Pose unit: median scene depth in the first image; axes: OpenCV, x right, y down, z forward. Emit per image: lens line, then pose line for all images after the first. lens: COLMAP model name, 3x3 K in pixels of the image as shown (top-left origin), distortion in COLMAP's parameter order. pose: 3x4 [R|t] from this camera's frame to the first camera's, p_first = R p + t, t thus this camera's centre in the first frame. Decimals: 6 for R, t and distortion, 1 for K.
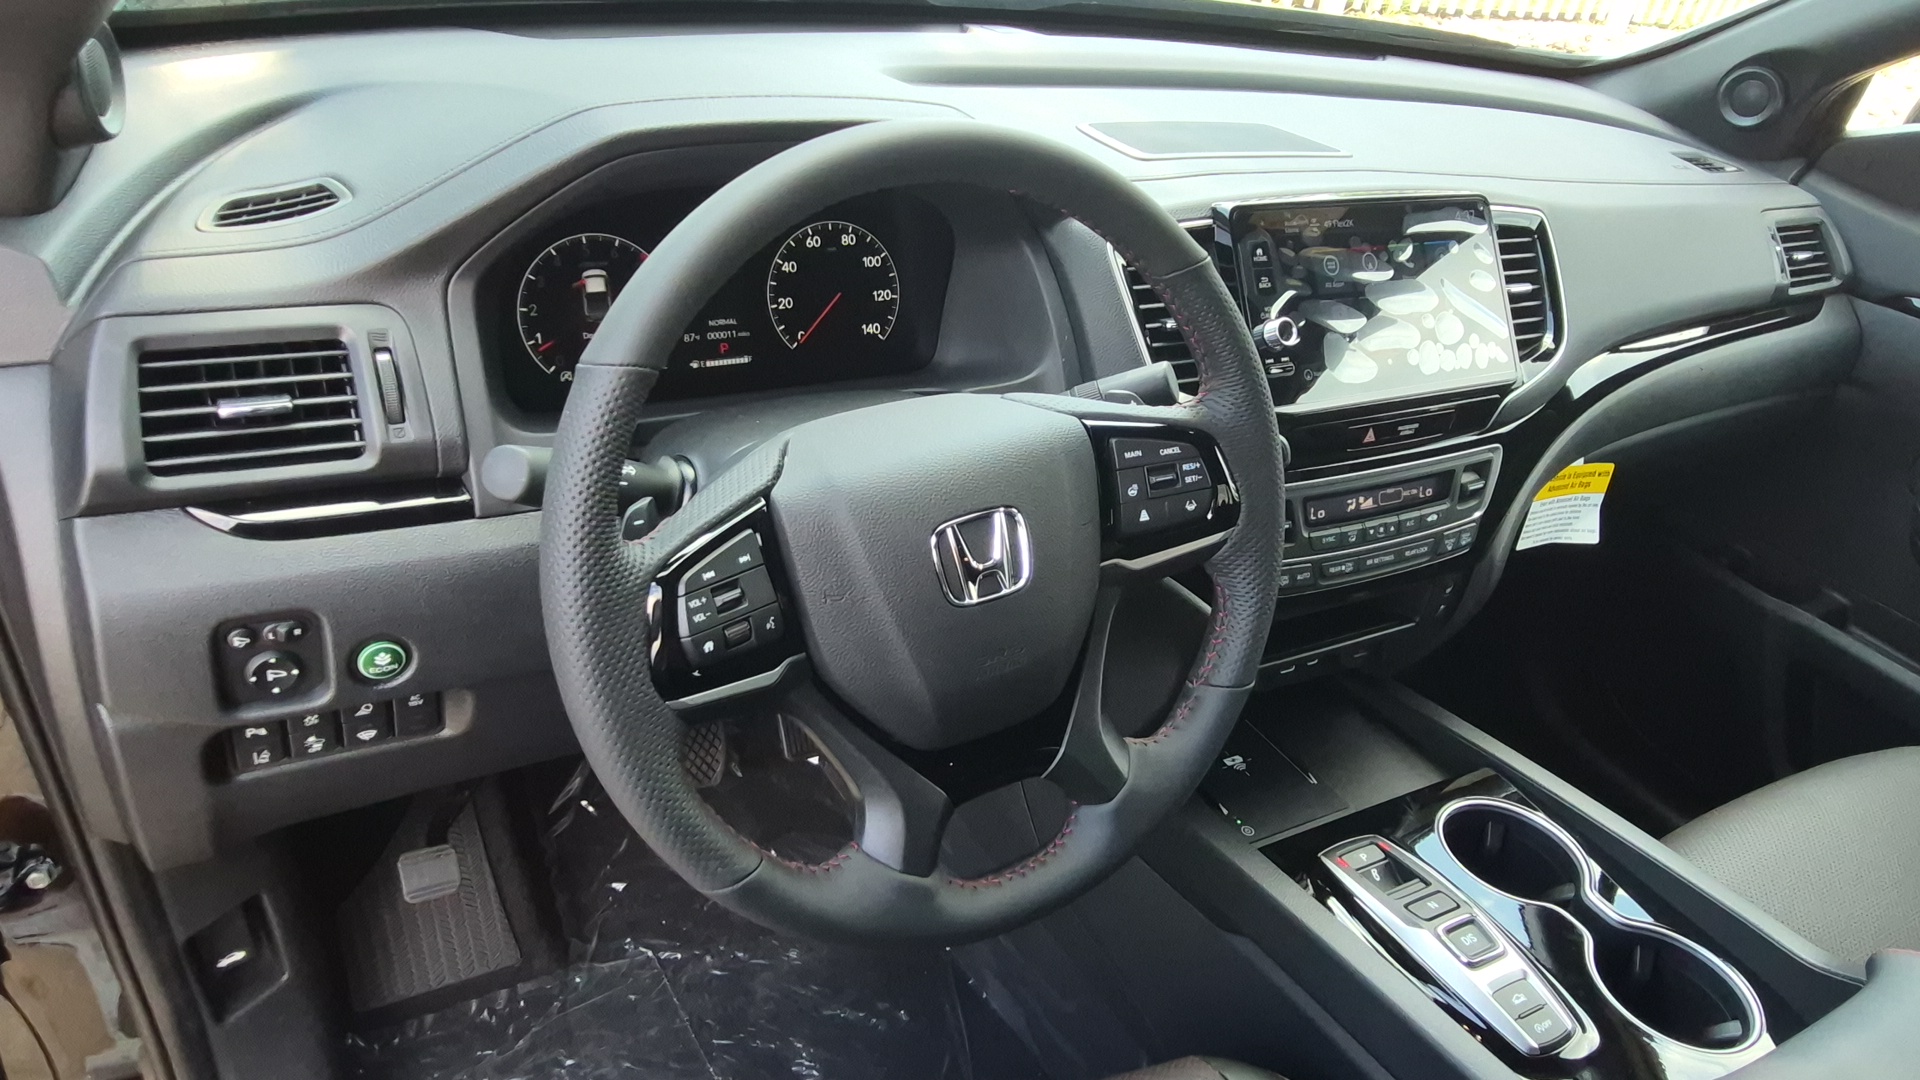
lens RADIAL K [[1445.4, 0, 957.8], [0, 1445.4, 541.6], [0, 0, 1]] dist [0.012407, 0.009648]
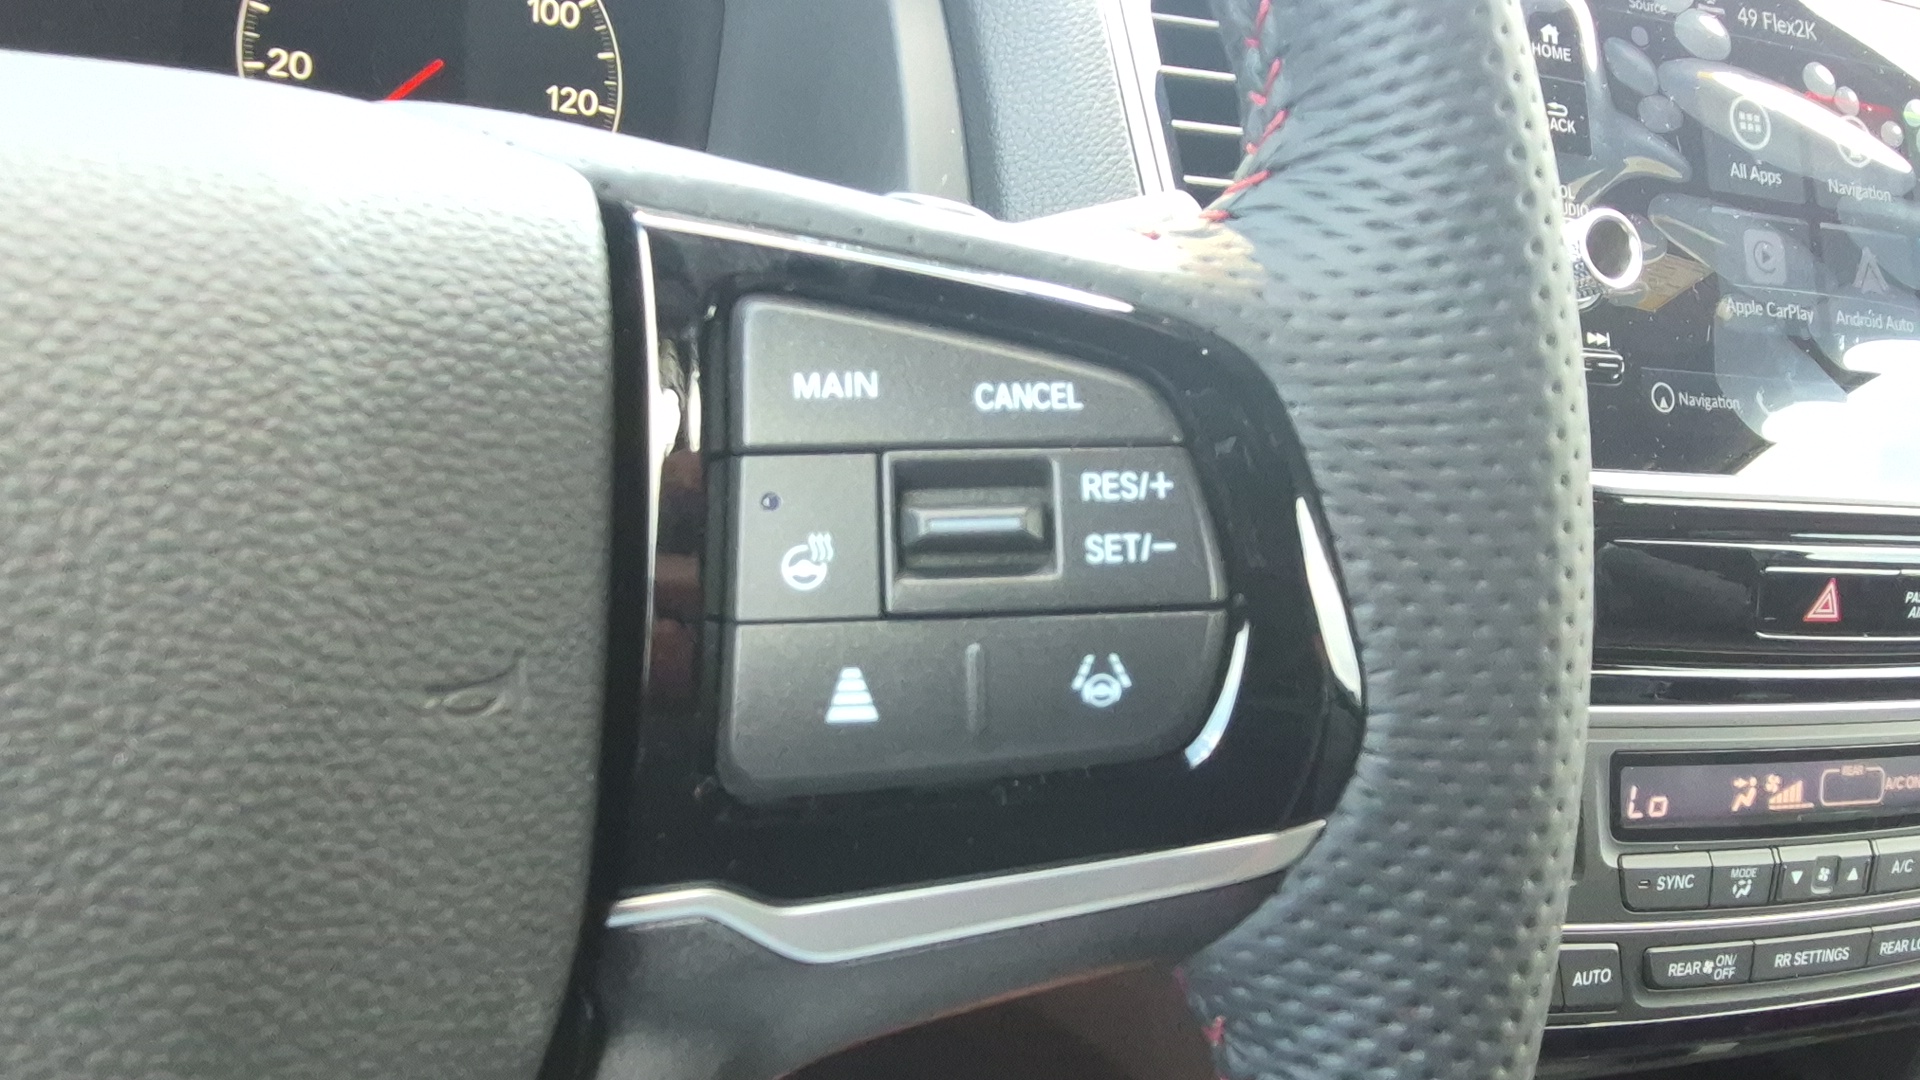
lens RADIAL K [[1605.3, 0, 962.9], [0, 1605.3, 522.3], [0, 0, 1]] dist [-0.004999, 0.015388]
pose [[0.983197, 0.124537, -0.133471, 0.128533], [-0.142363, 0.980758, -0.133592, -0.010727], [0.114265, 0.150348, 0.982008, 0.589934]]
